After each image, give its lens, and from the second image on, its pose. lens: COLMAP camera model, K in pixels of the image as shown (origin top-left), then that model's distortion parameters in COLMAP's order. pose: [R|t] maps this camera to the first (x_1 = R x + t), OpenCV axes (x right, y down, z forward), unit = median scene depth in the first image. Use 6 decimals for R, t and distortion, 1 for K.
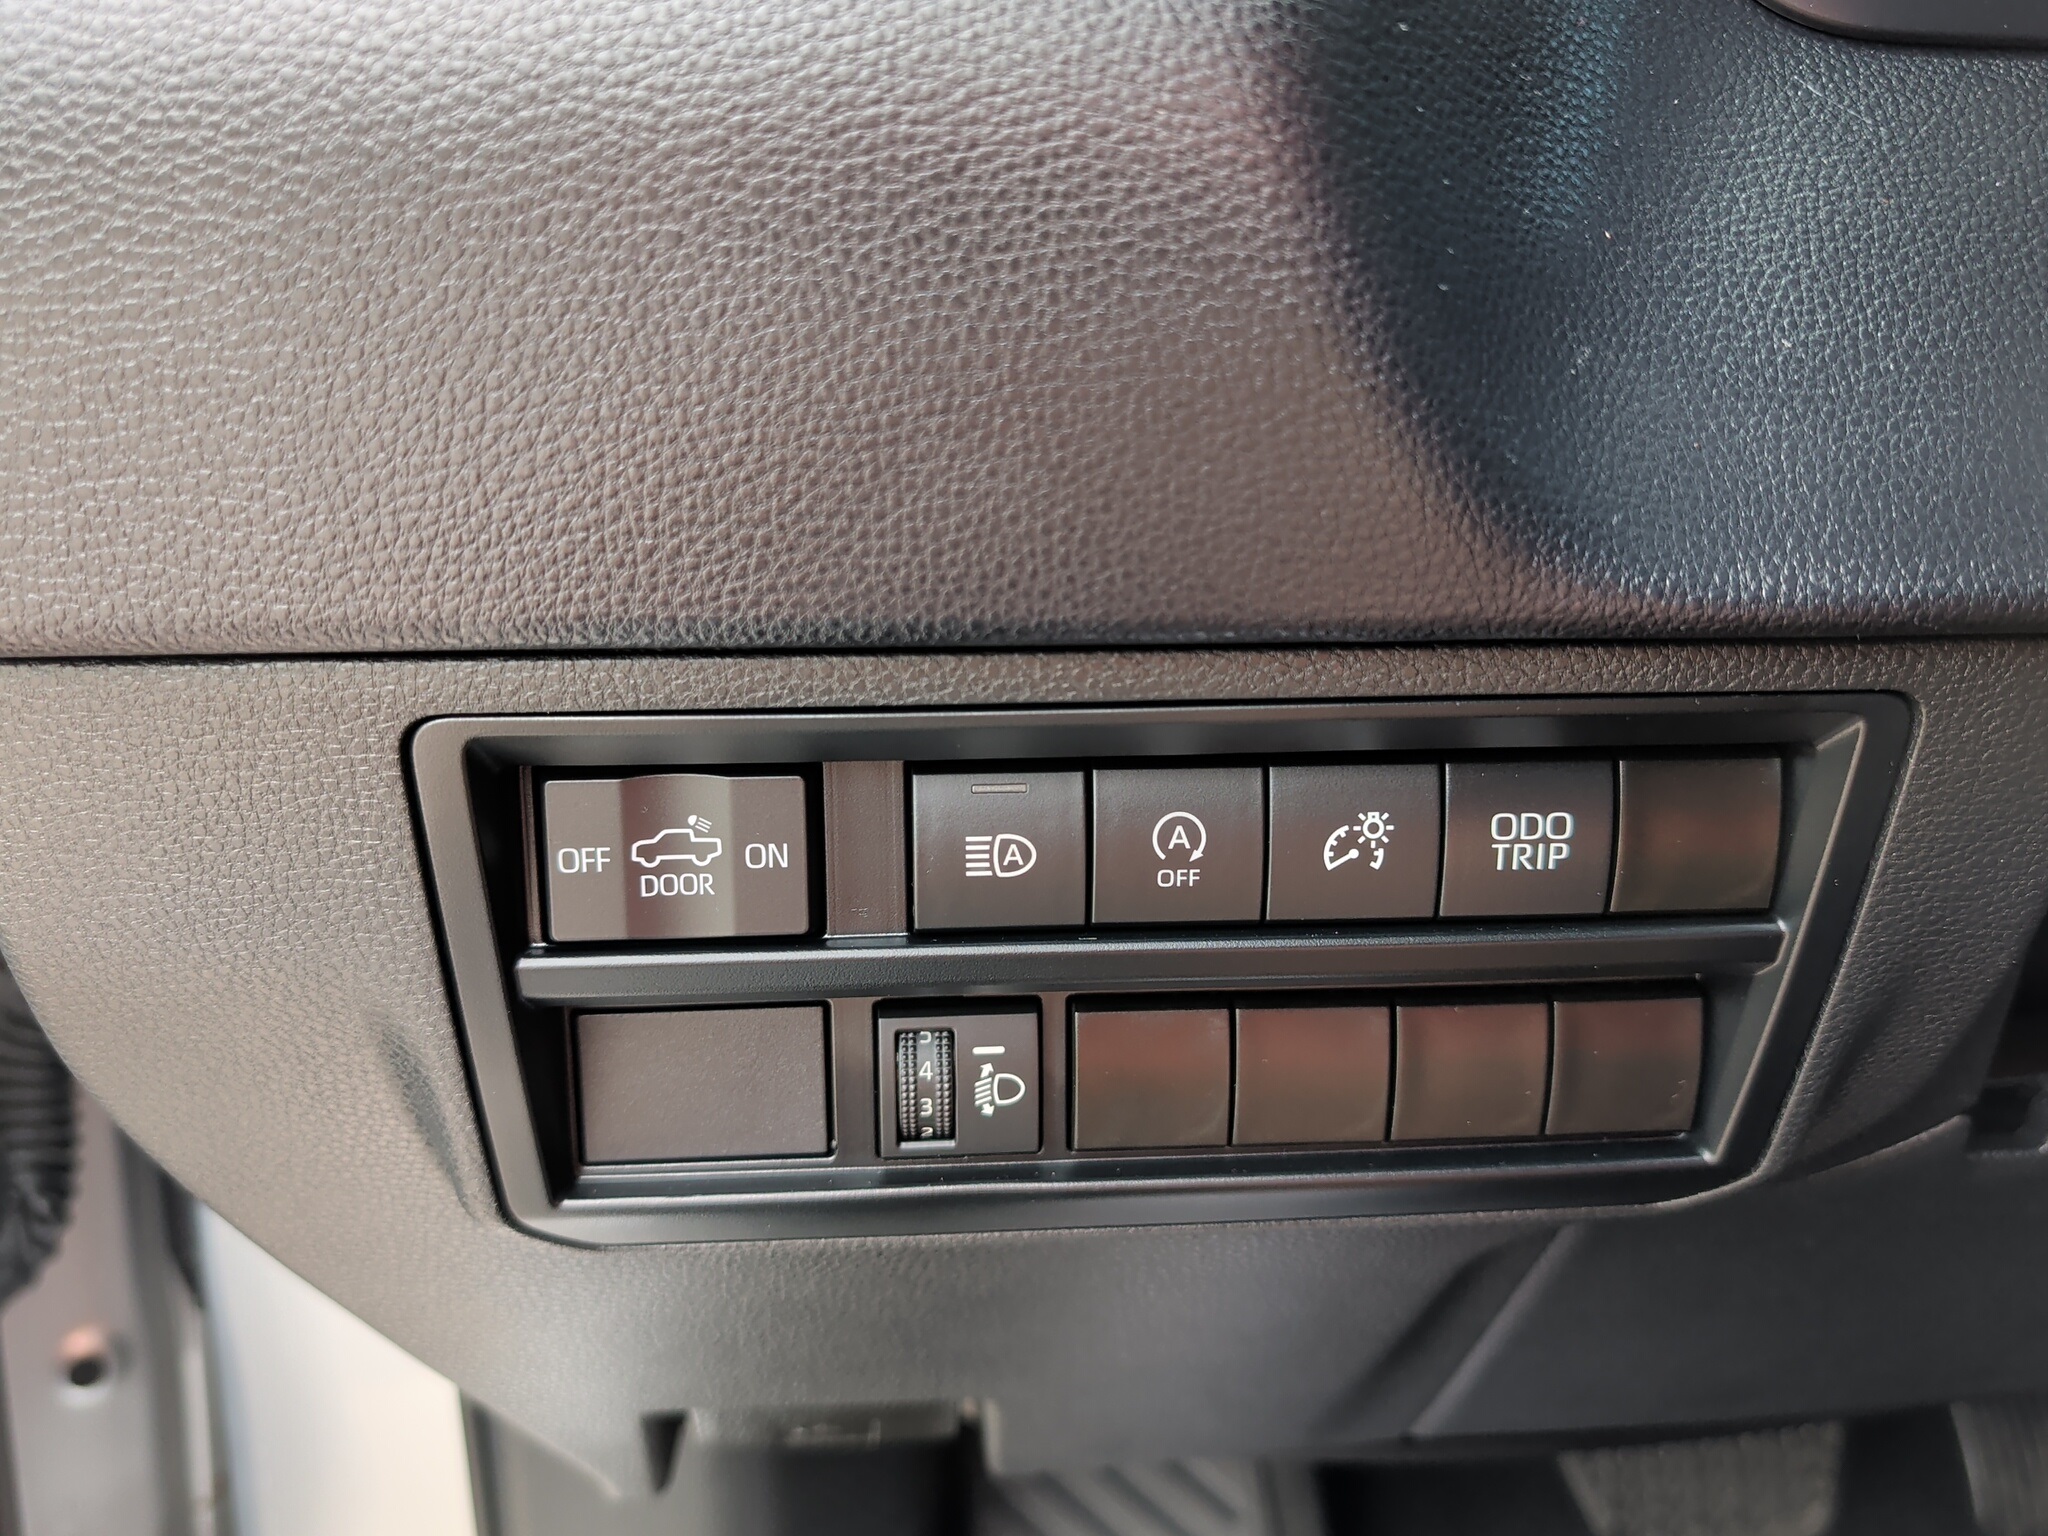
lens RADIAL K [[1787.0, 0, 1030.2], [0, 1787.0, 763.1], [0, 0, 1]] dist [-0.007131, -0.008091]
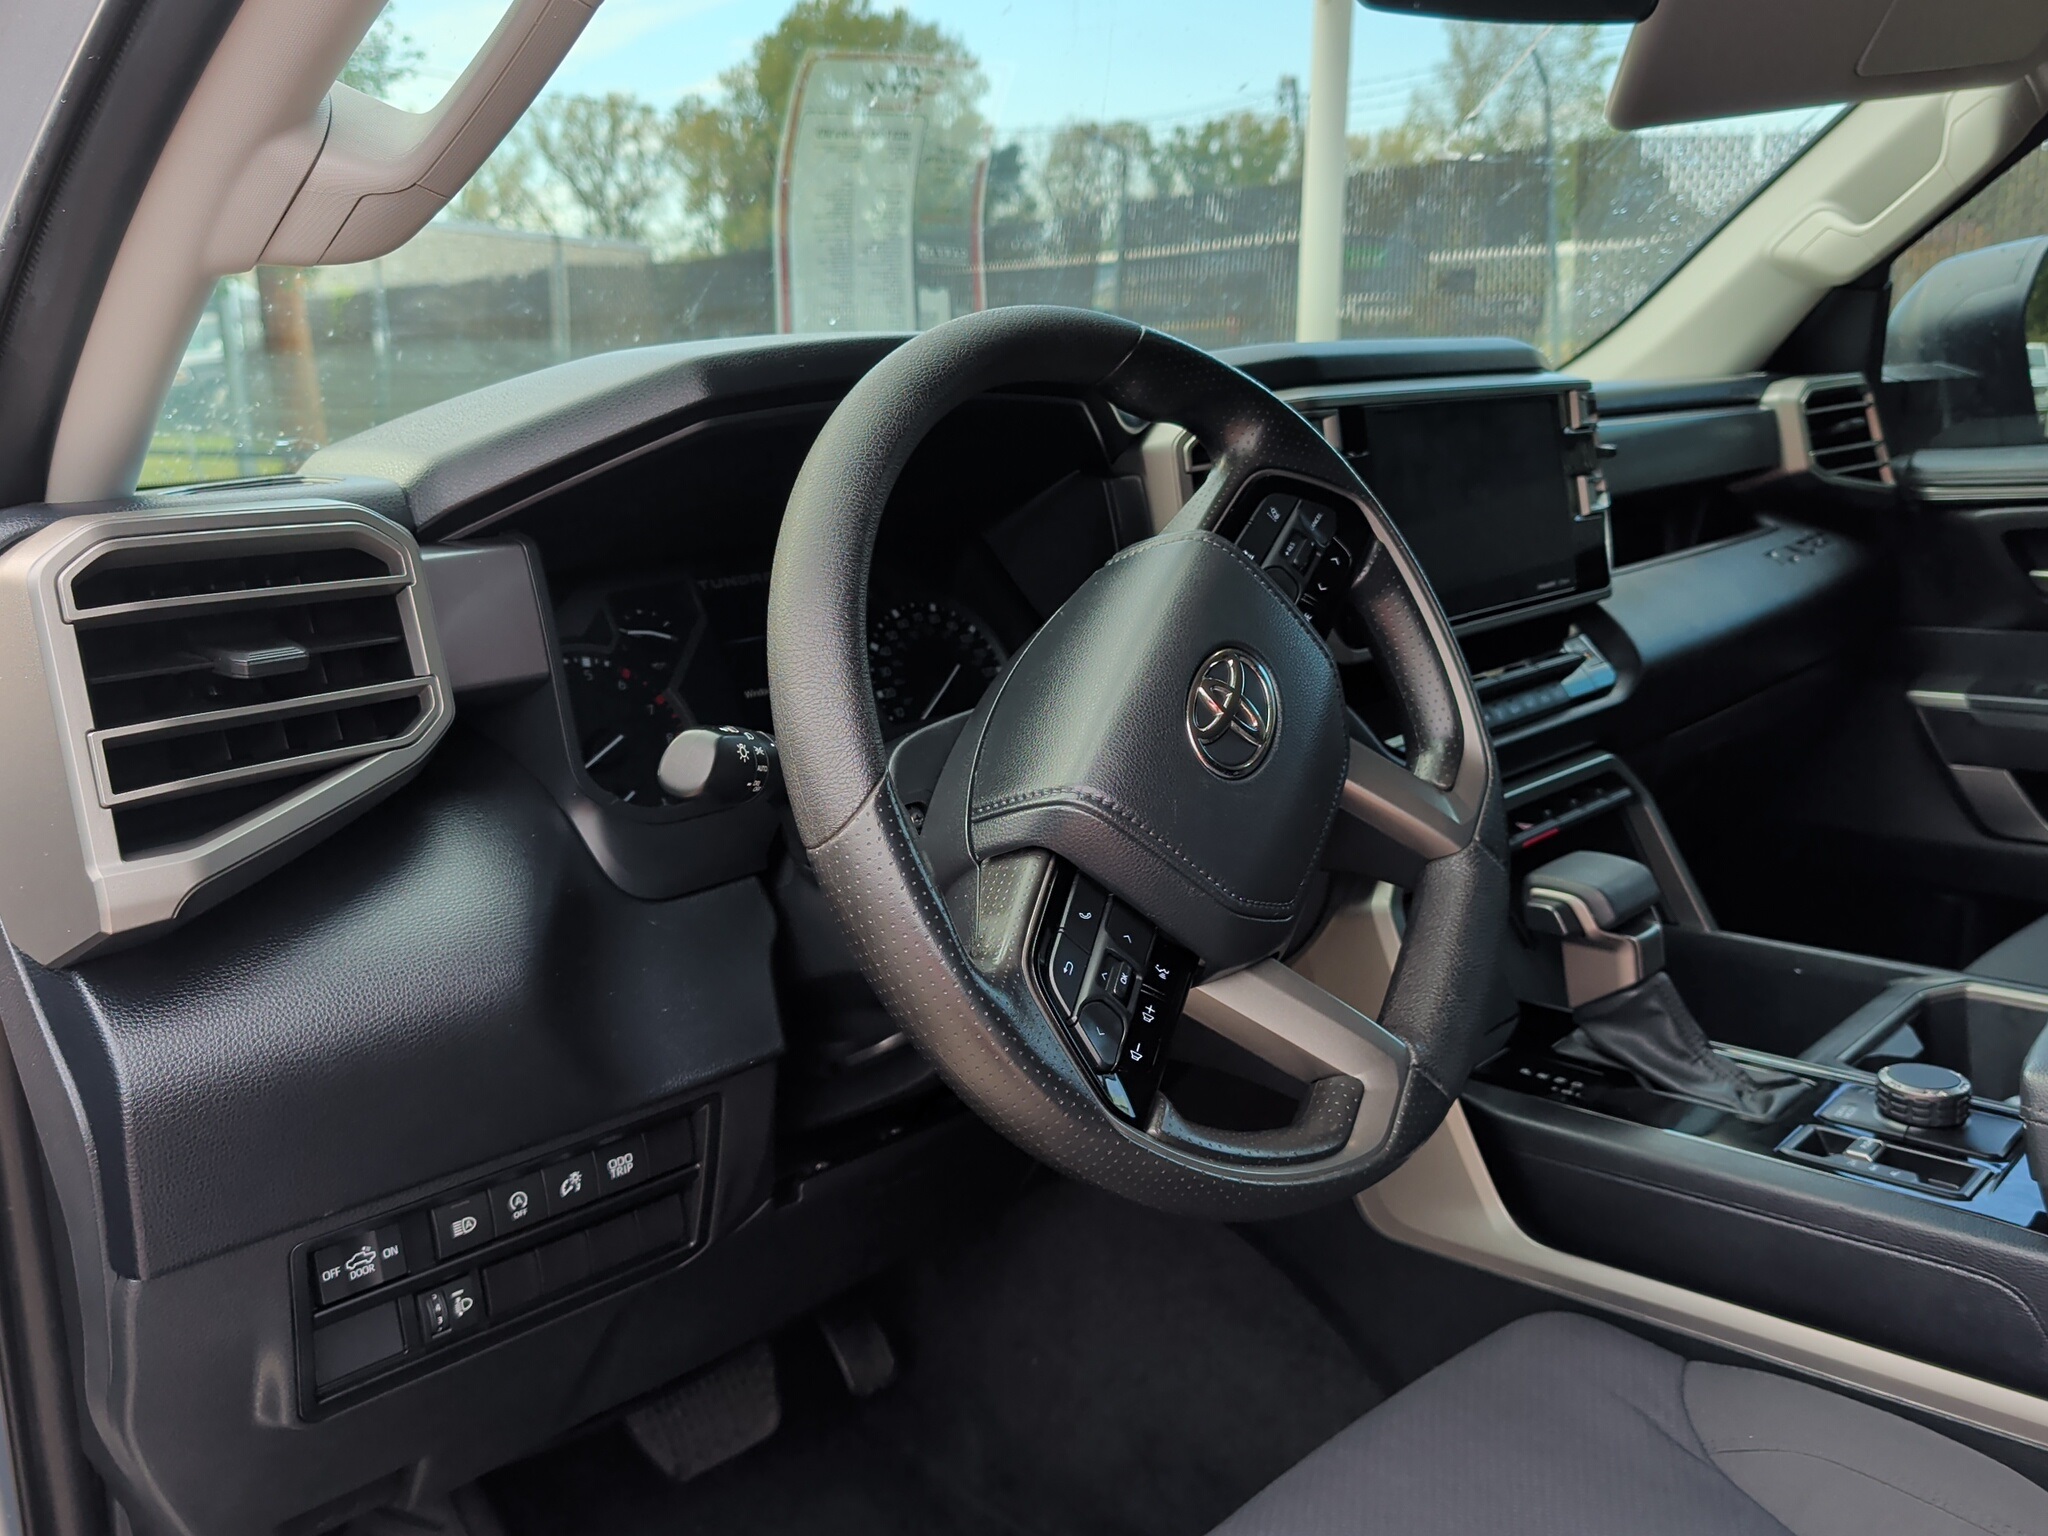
lens RADIAL K [[1699.9, 0, 1019.2], [0, 1699.9, 766.5], [0, 0, 1]] dist [0.008587, -0.059715]
pose [[0.784731, -0.175569, 0.594451, -0.843394], [0.226702, 0.973895, -0.011633, -0.455099], [-0.576890, 0.143892, 0.804048, -1.956345]]
